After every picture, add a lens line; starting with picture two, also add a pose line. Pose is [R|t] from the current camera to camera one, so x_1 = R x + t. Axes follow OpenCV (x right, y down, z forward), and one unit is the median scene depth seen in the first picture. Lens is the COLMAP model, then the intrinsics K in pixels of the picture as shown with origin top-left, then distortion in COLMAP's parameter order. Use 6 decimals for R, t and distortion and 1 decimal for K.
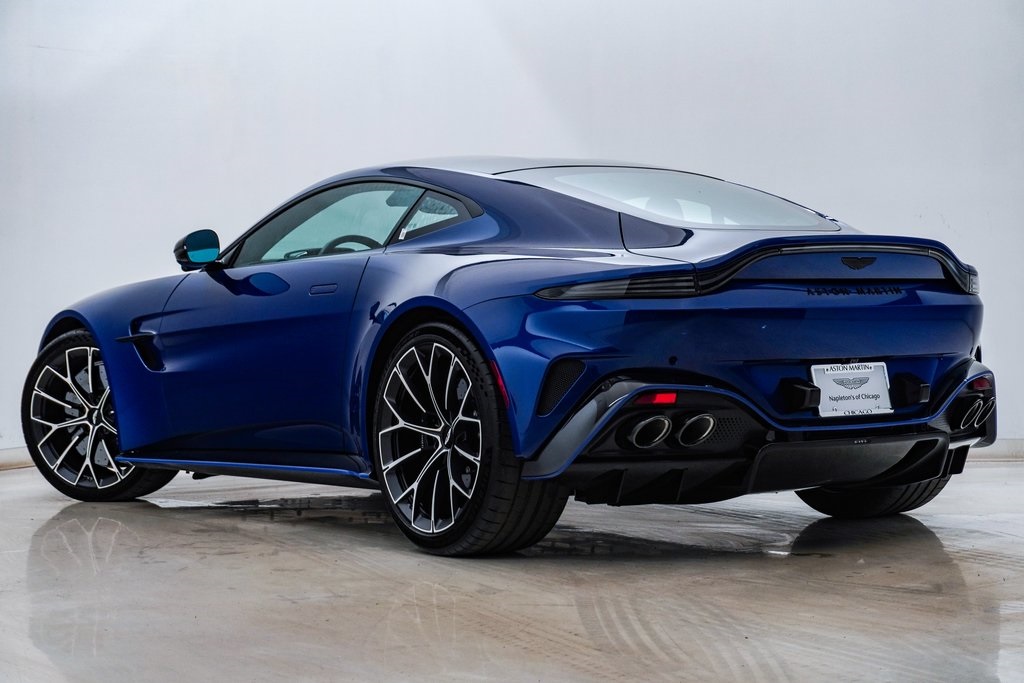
lens RADIAL K [[2193.2, 0, 516.4], [0, 2193.2, 335.2], [0, 0, 1]] dist [-0.161395, 0.000000]
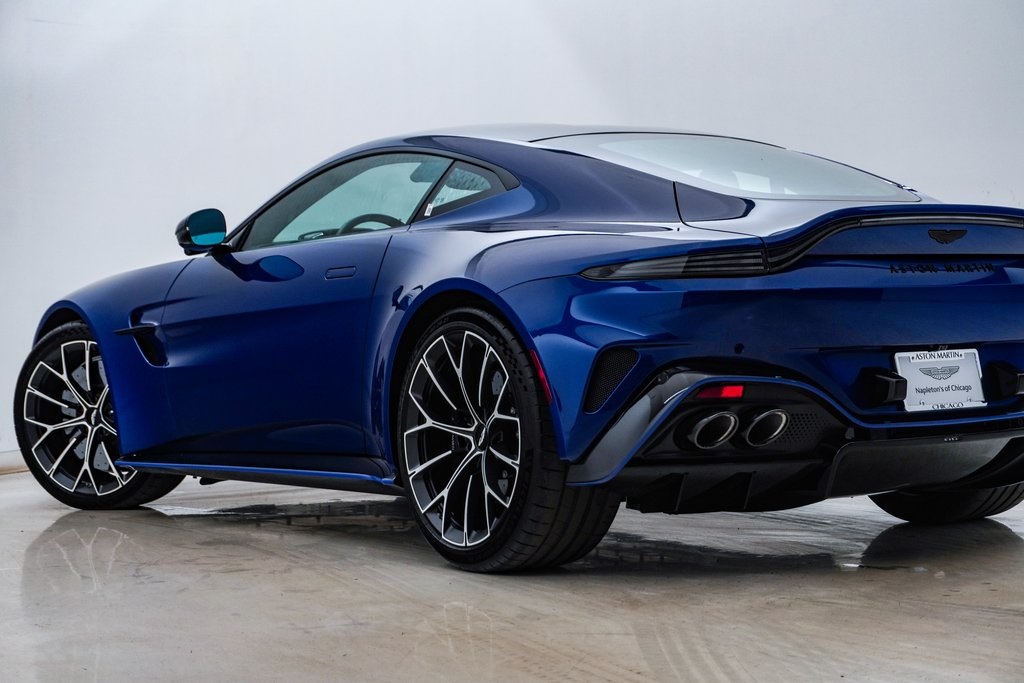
lens RADIAL K [[2193.2, 0, 514.3], [0, 2193.2, 347.6], [0, 0, 1]] dist [-0.161395, 0.000000]
pose [[0.999880, -0.008183, -0.013124, -0.006457], [0.008291, 0.999932, 0.008229, 0.003134], [0.013055, -0.008337, 0.999880, 0.118989]]
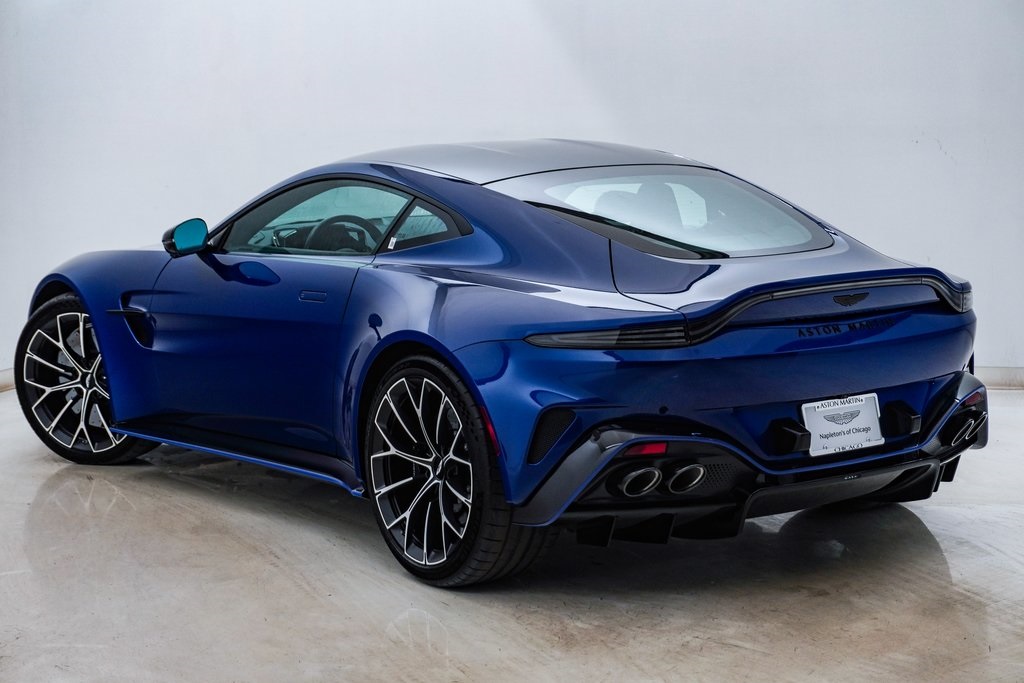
lens RADIAL K [[2193.2, 0, 510.7], [0, 2193.2, 342.2], [0, 0, 1]] dist [-0.161395, 0.000000]
pose [[0.999968, -0.007594, -0.002418, 0.004302], [0.007831, 0.992649, 0.120778, -0.133235], [0.001483, -0.120793, 0.992677, 0.011843]]
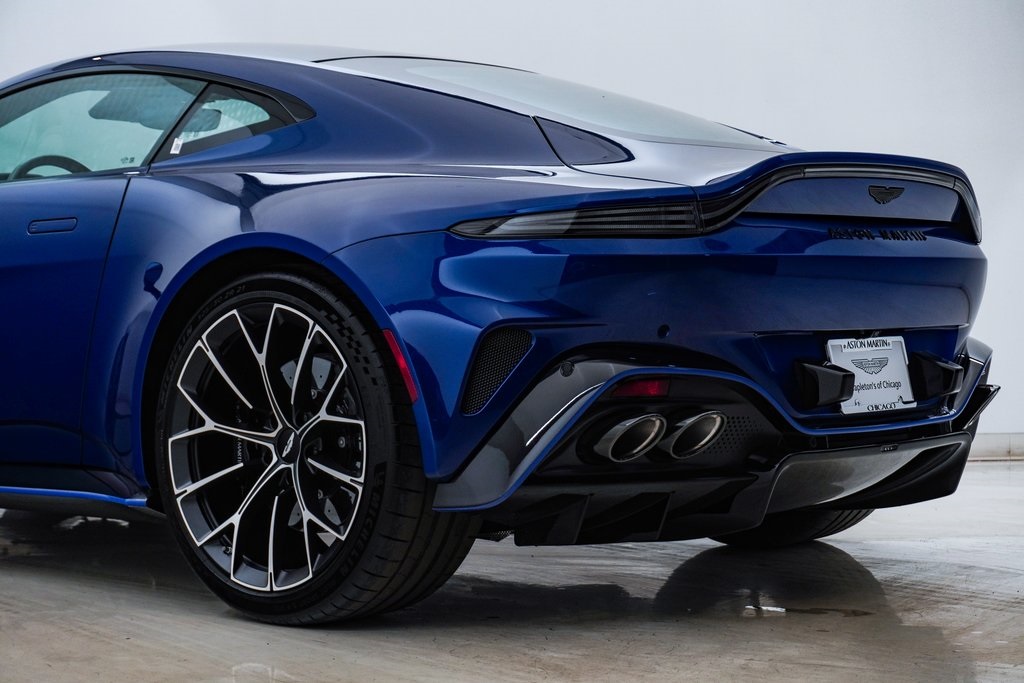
lens RADIAL K [[2193.2, 0, 515.0], [0, 2193.2, 351.3], [0, 0, 1]] dist [-0.161395, 0.000000]
pose [[0.966532, 0.002950, 0.256530, -0.136680], [-0.006840, 0.999875, 0.014274, 0.008042], [-0.256456, -0.015551, 0.966431, 0.346666]]
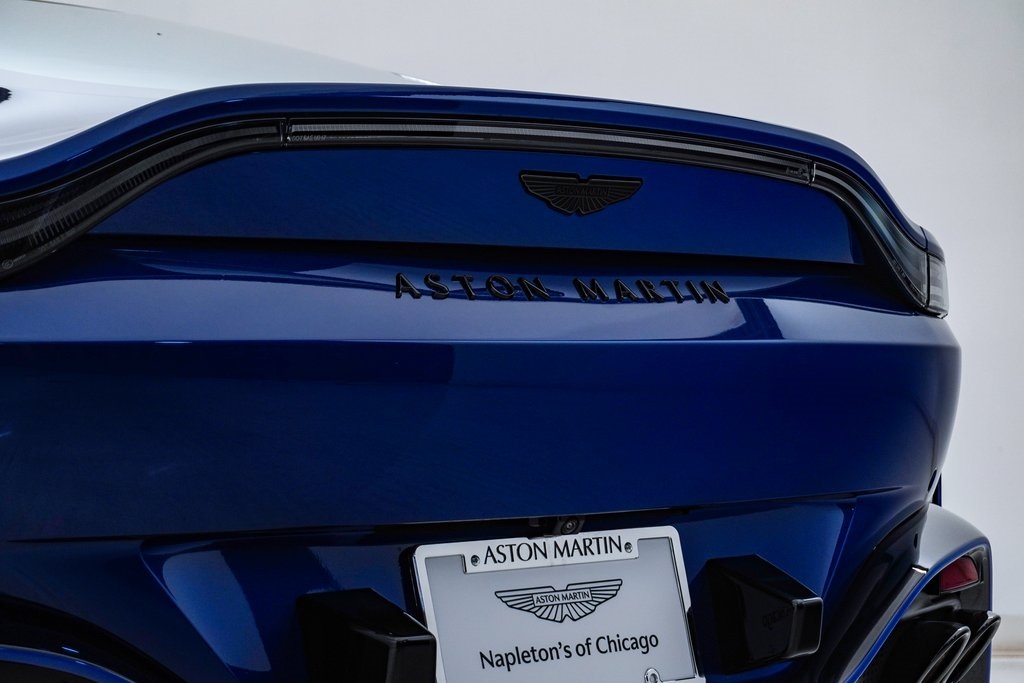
lens RADIAL K [[2193.2, 0, 514.0], [0, 2193.2, 343.5], [0, 0, 1]] dist [-0.161395, 0.000000]
pose [[0.996964, -0.001925, 0.077846, 0.122877], [0.004876, 0.999276, -0.037736, -0.001767], [-0.077717, 0.038001, 0.996251, 0.697772]]
